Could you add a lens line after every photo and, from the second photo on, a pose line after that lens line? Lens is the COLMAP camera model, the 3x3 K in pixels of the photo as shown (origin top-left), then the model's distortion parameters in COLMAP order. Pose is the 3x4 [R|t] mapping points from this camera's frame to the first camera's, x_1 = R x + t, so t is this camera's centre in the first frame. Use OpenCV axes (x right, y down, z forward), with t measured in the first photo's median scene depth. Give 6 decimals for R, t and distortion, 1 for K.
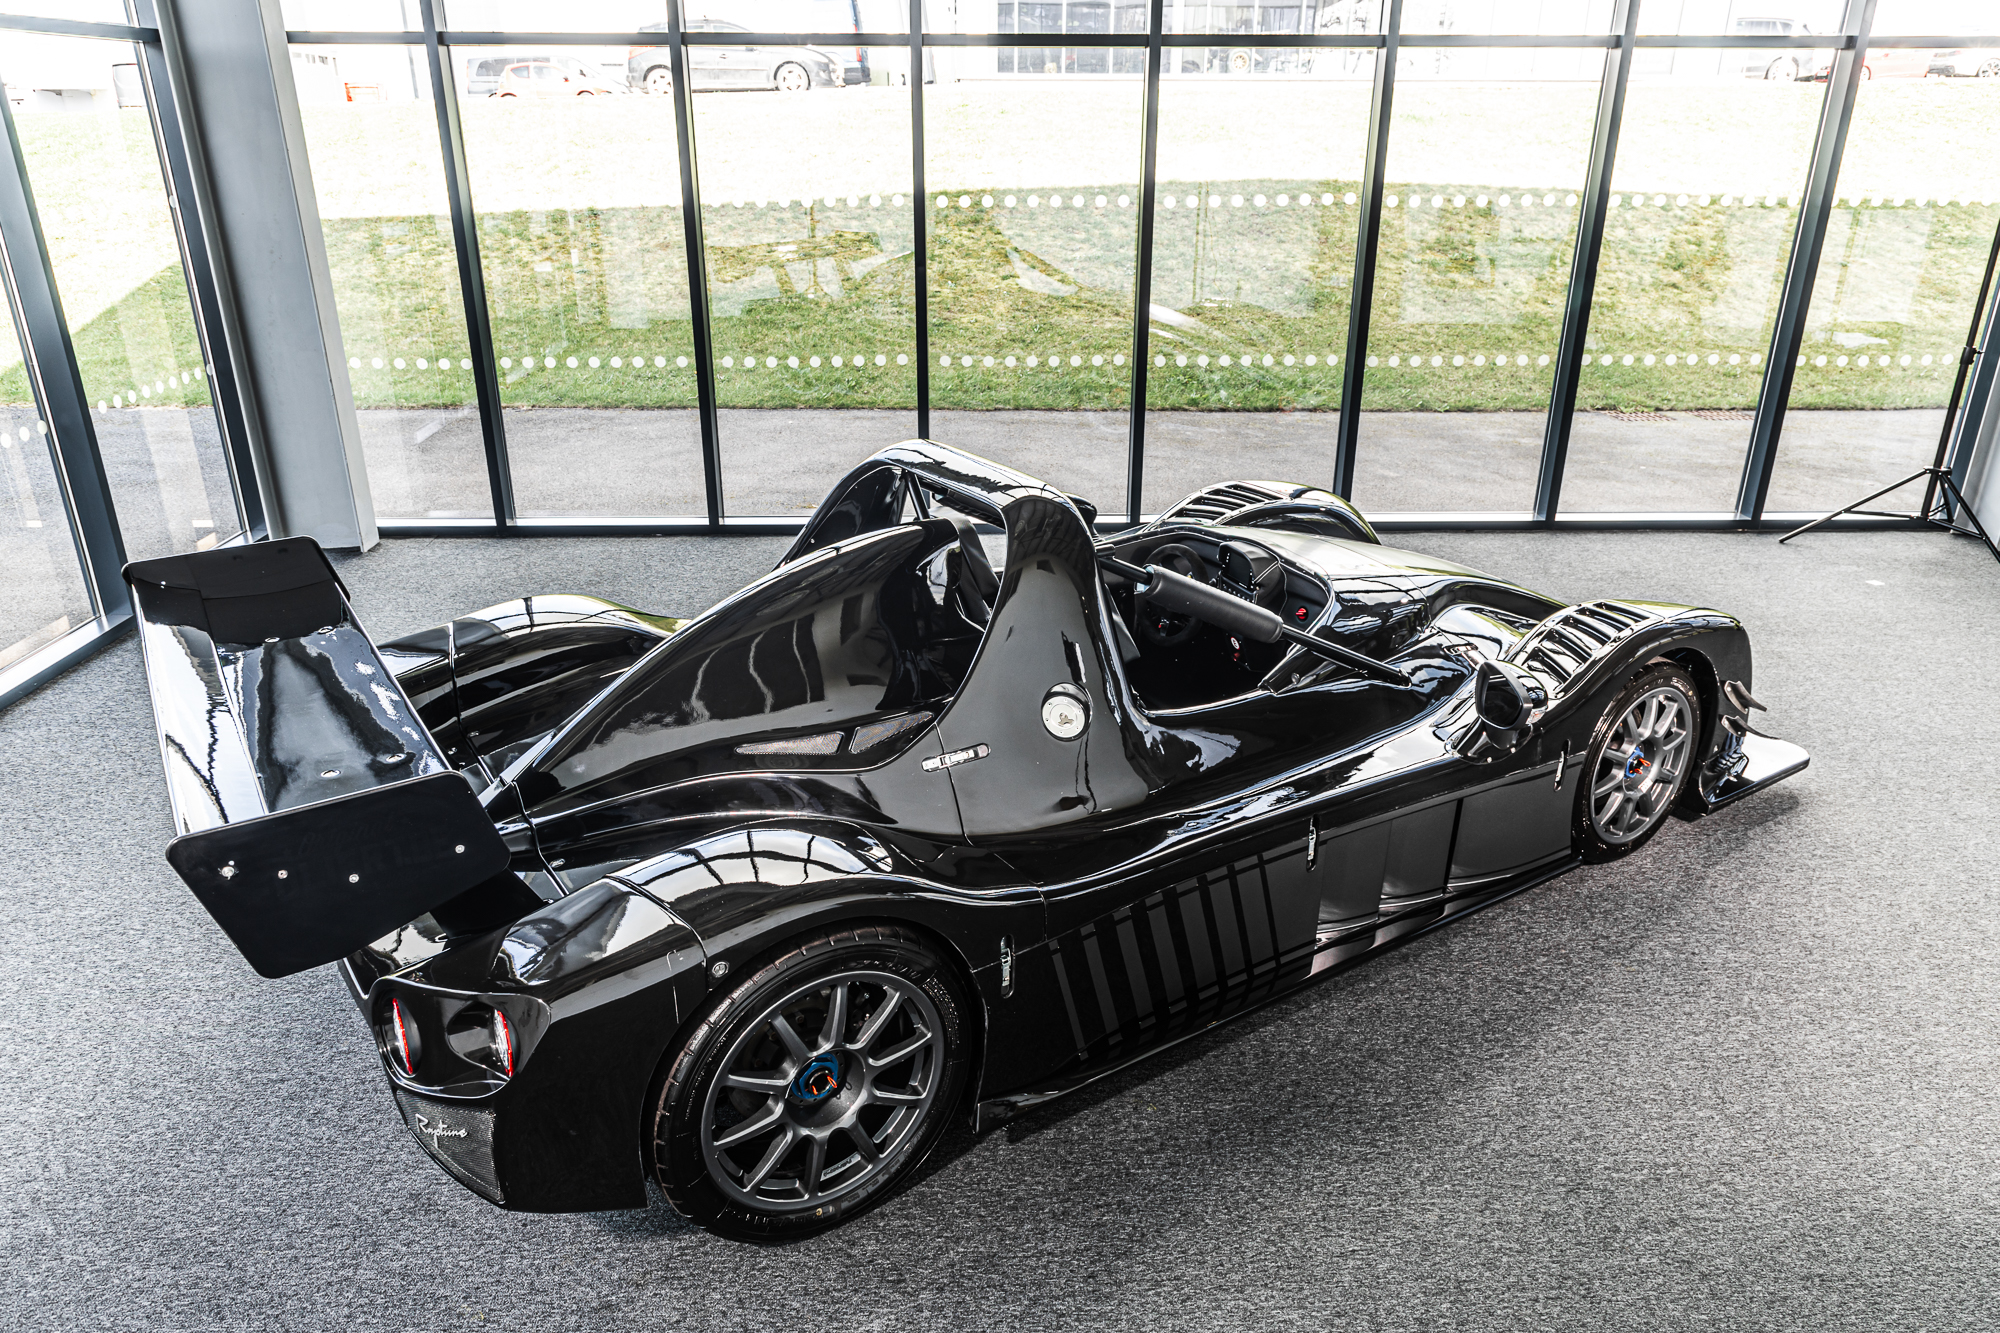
lens RADIAL K [[1362.2, 0, 995.0], [0, 1362.2, 669.9], [0, 0, 1]] dist [0.005741, -0.002654]
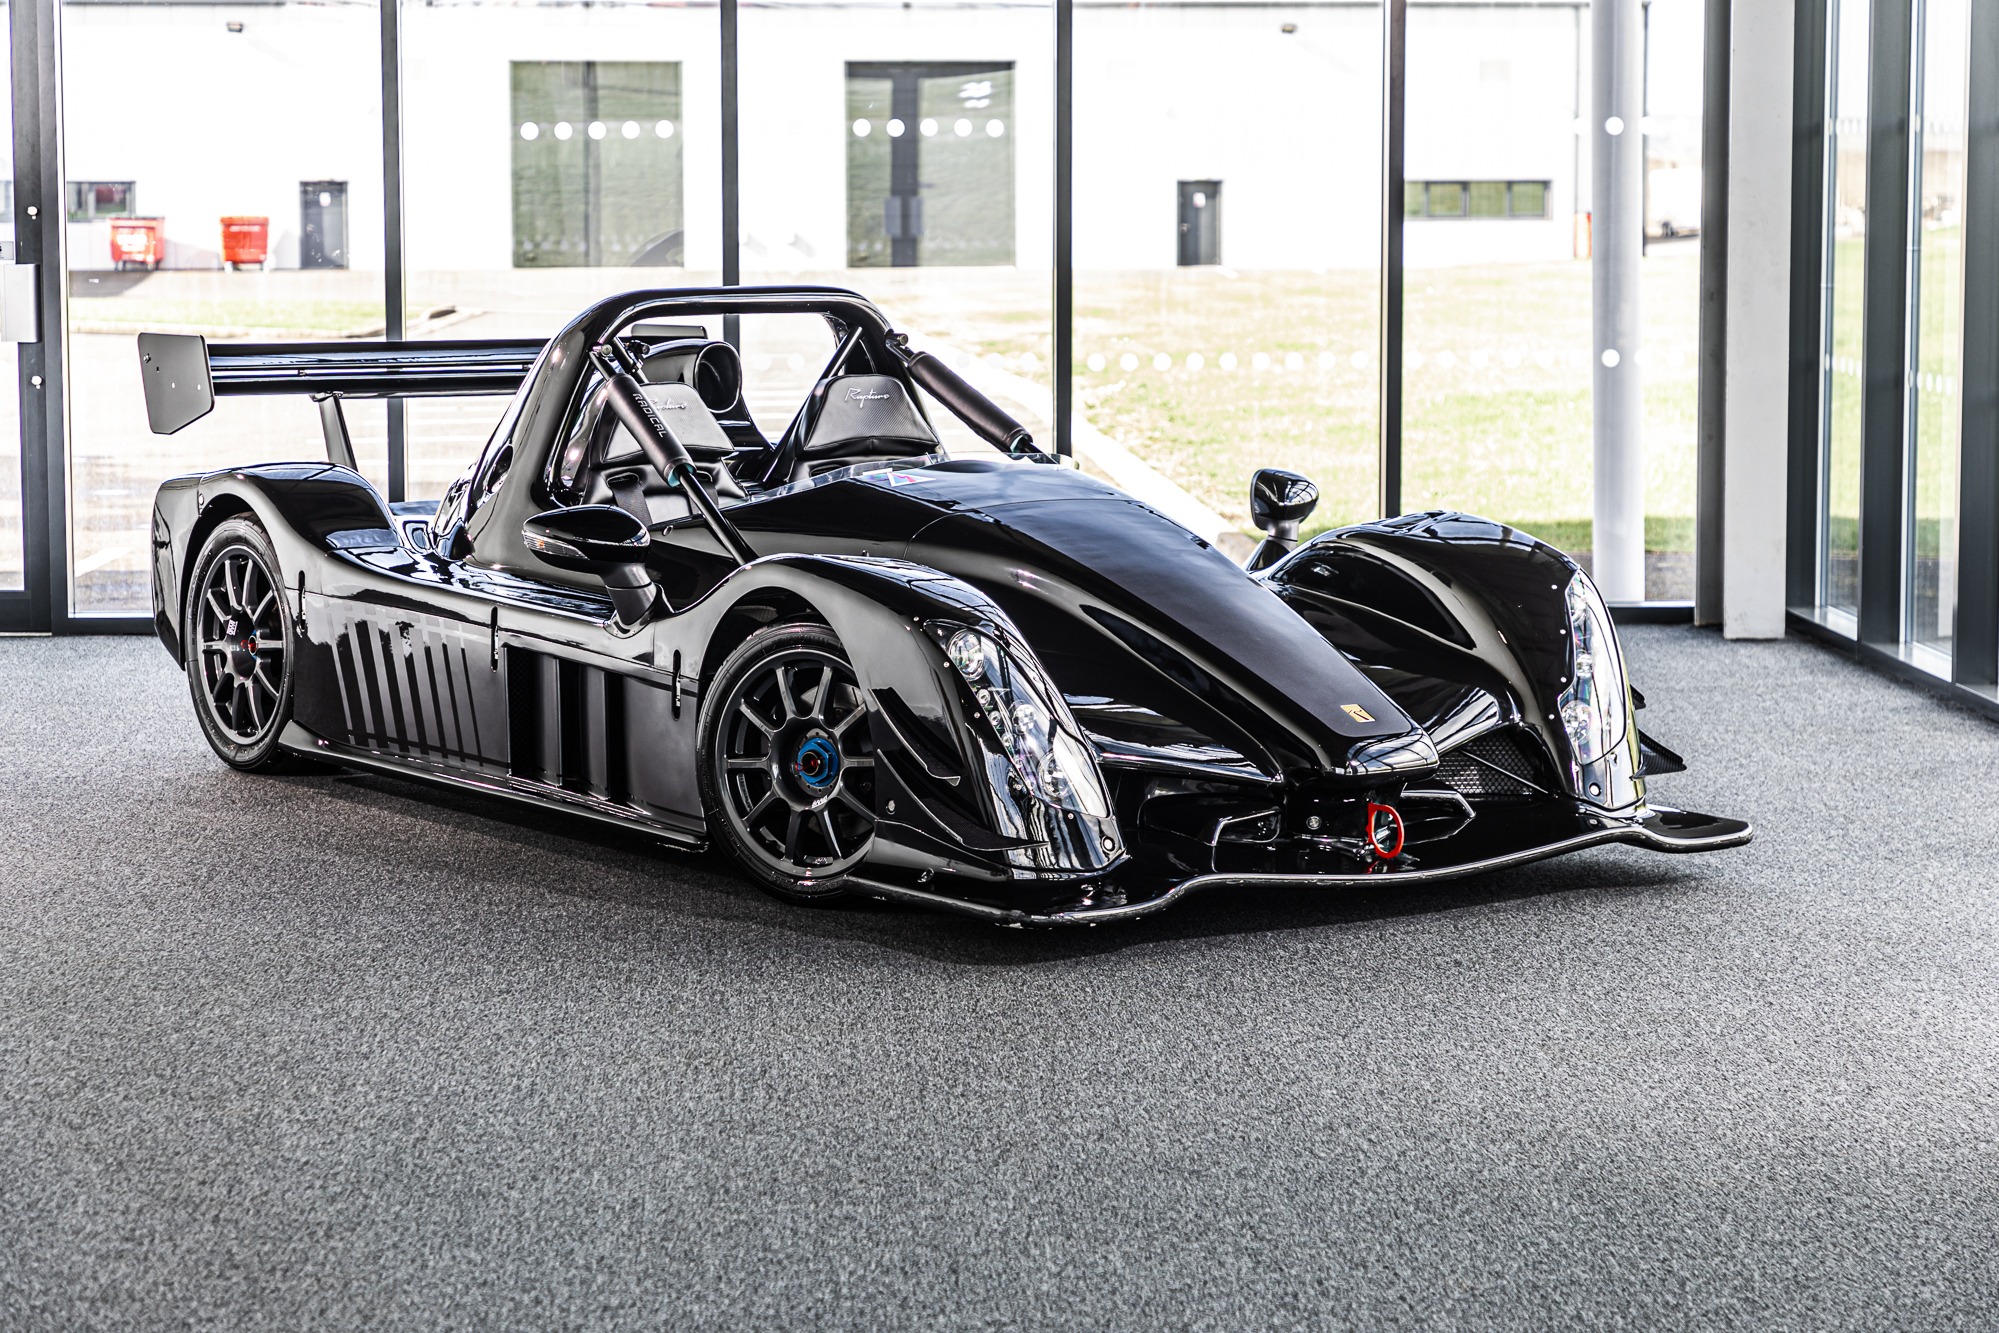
lens RADIAL K [[4493.8, 0, 999.5], [0, 4493.8, 666.5], [0, 0, 1]] dist [0.012532, -0.087612]
pose [[0.039587, 0.115067, -0.992569, 2.850062], [-0.381482, 0.919844, 0.091421, -0.238048], [0.923528, 0.375028, 0.080310, 0.891932]]
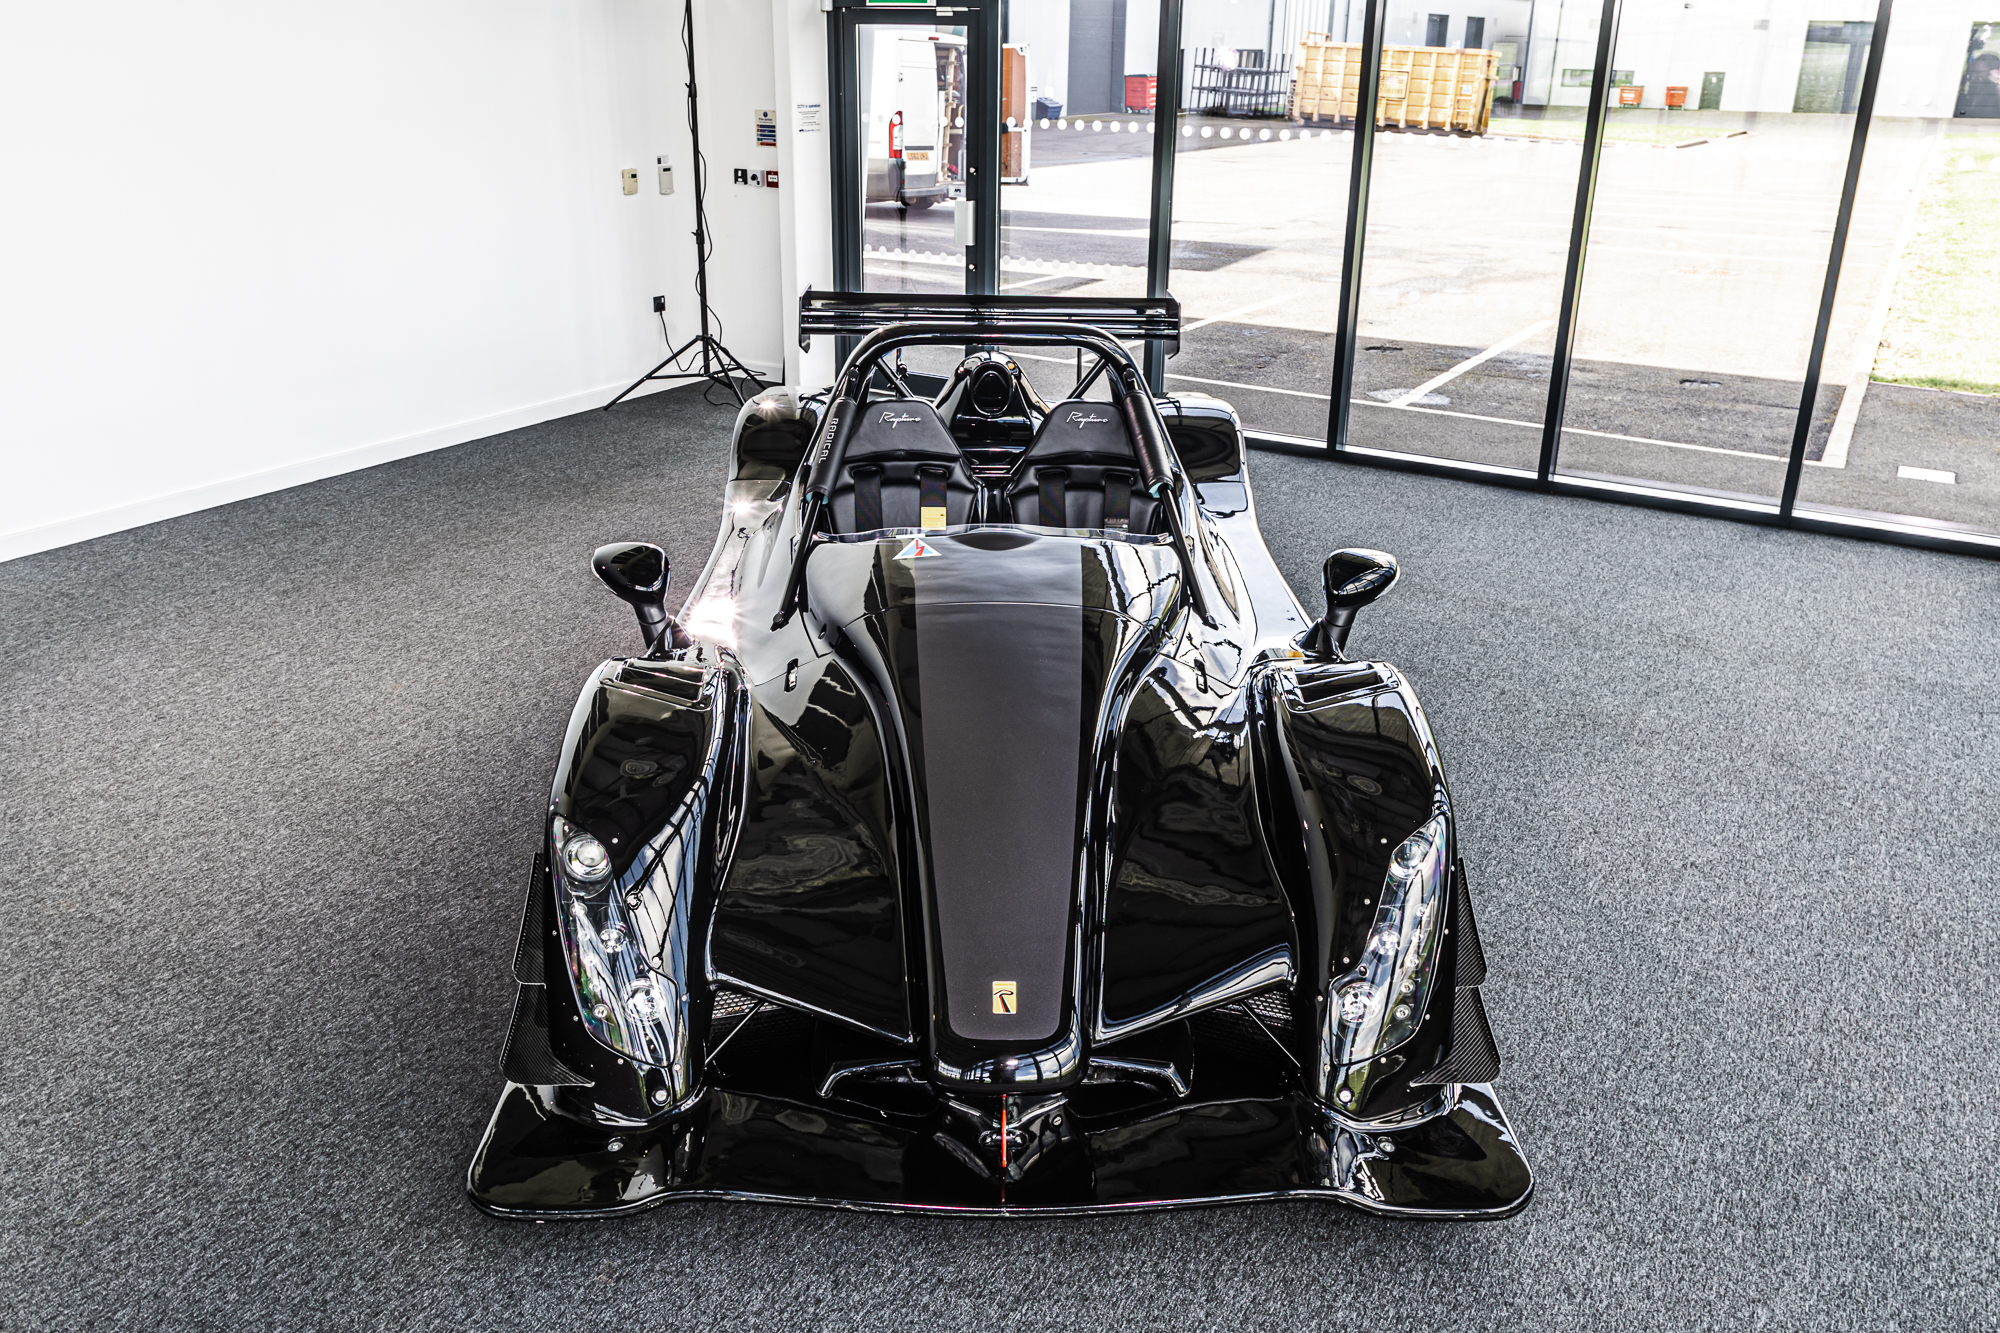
lens RADIAL K [[1516.7, 0, 999.8], [0, 1516.7, 592.2], [0, 0, 1]] dist [0.004330, -0.006437]
pose [[-0.527462, 0.283932, -0.800728, 1.026086], [-0.336740, 0.795434, 0.503875, -0.582353], [0.779993, 0.535413, -0.323950, 1.394047]]
